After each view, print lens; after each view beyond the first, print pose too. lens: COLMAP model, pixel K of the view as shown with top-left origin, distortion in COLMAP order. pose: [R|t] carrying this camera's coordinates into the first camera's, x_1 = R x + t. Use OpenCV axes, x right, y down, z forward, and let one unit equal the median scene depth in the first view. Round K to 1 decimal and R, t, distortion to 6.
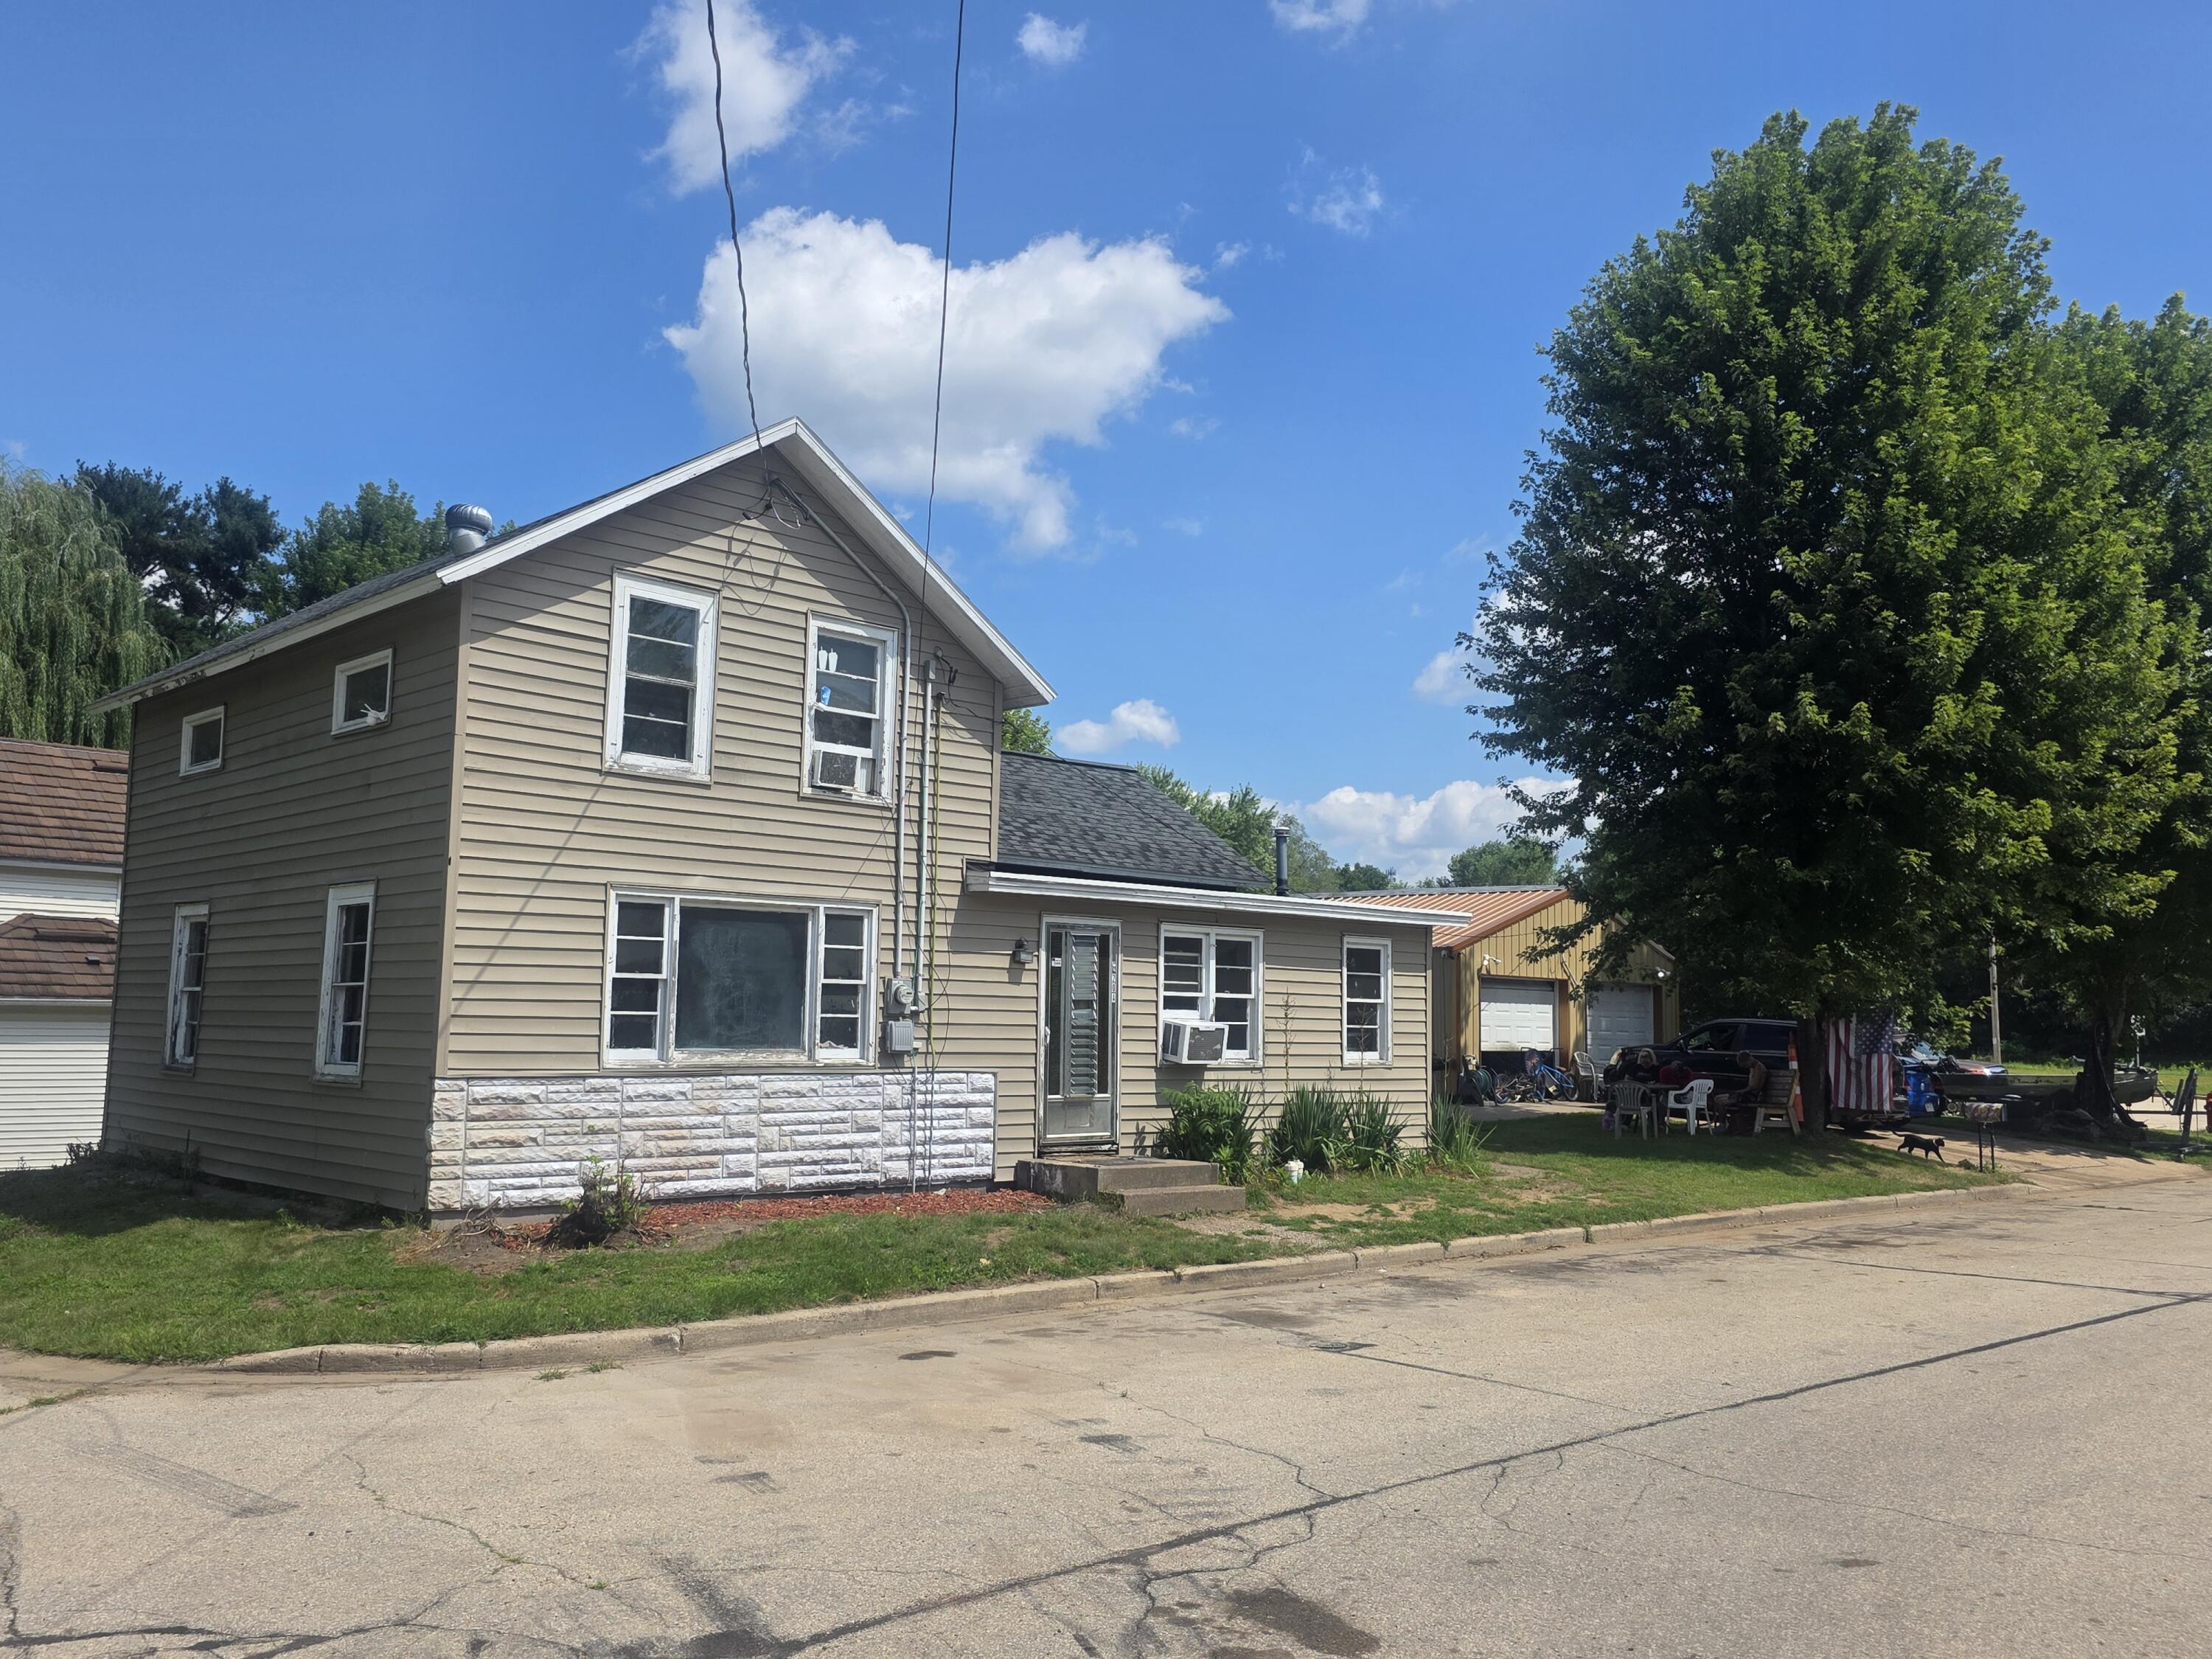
lens RADIAL K [[1892.9, 0, 1098.1], [0, 1892.9, 817.0], [0, 0, 1]] dist [0.097984, -0.125396]
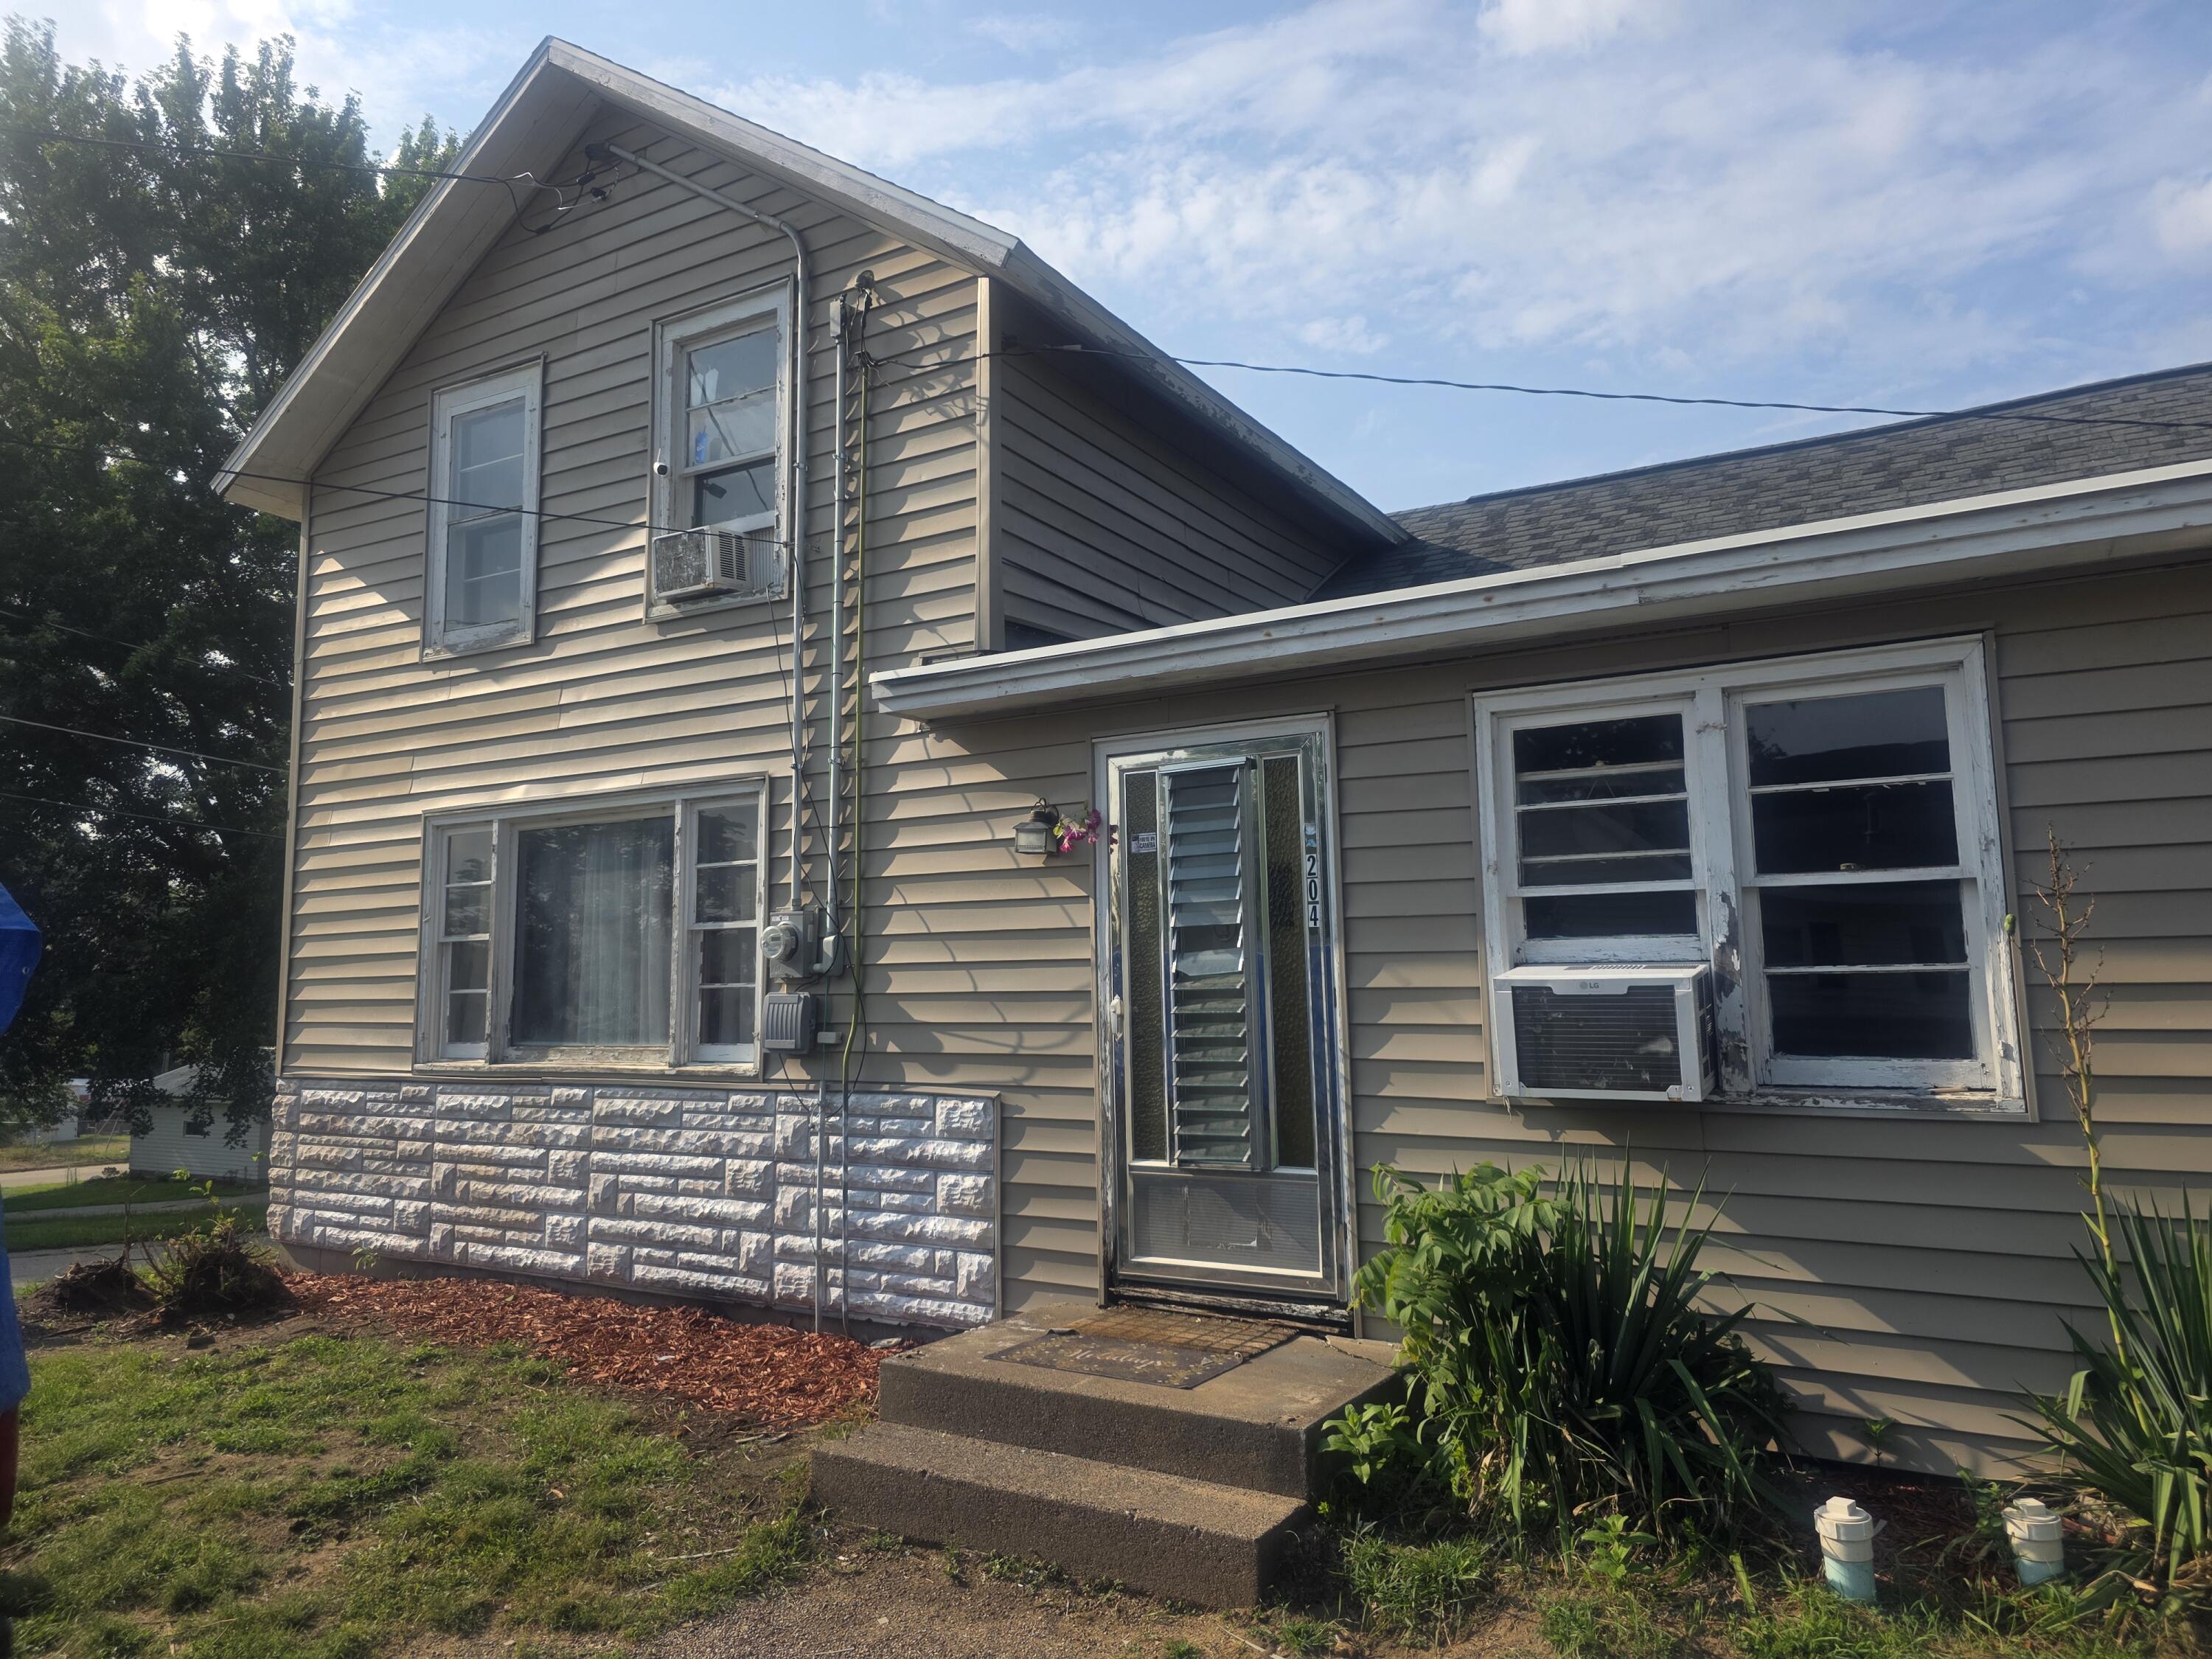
lens RADIAL K [[1496.4, 0, 1097.3], [0, 1496.4, 837.9], [0, 0, 1]] dist [0.042911, -0.017194]
pose [[0.266676, -0.128236, -0.955217, 0.323649], [0.114221, 0.988329, -0.100793, 0.118661], [0.956994, -0.082227, 0.278211, 0.984136]]
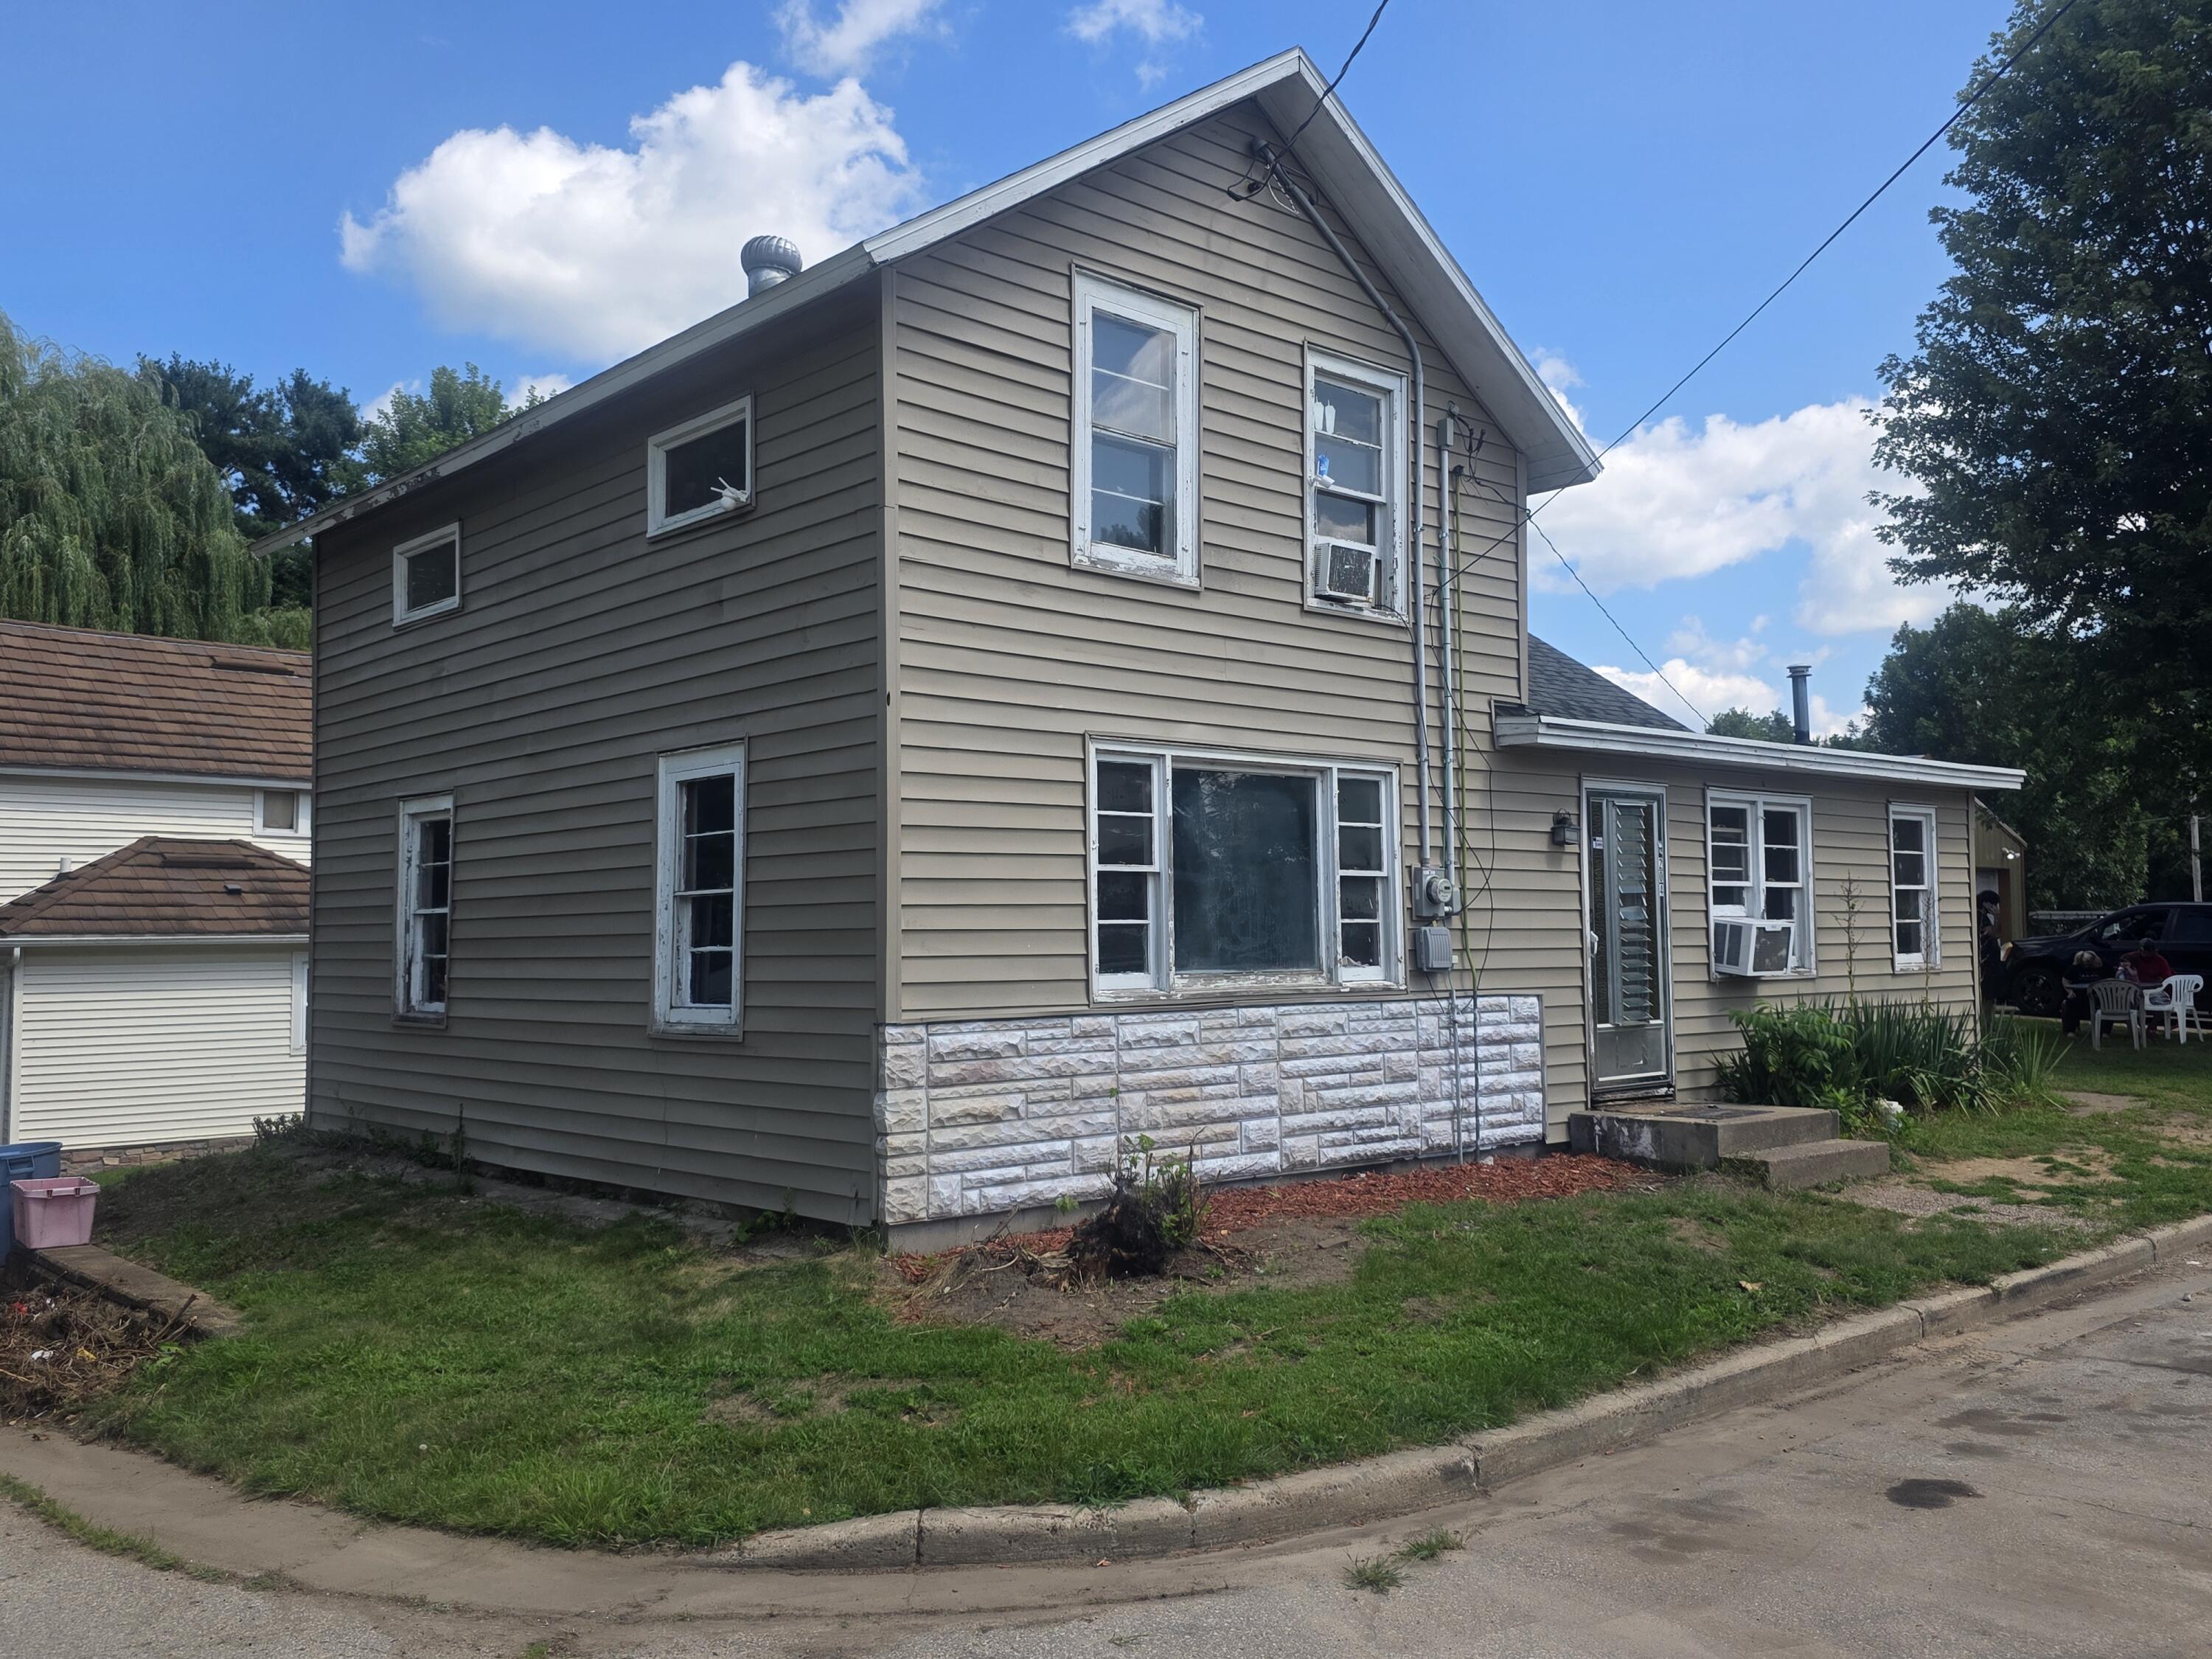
lens RADIAL K [[1892.9, 0, 1143.2], [0, 1892.9, 822.9], [0, 0, 1]] dist [0.097984, -0.125396]
pose [[0.999526, -0.030522, -0.003966, -0.213092], [0.030673, 0.998443, 0.046581, 0.032639], [0.002538, -0.046681, 0.998907, 0.293070]]
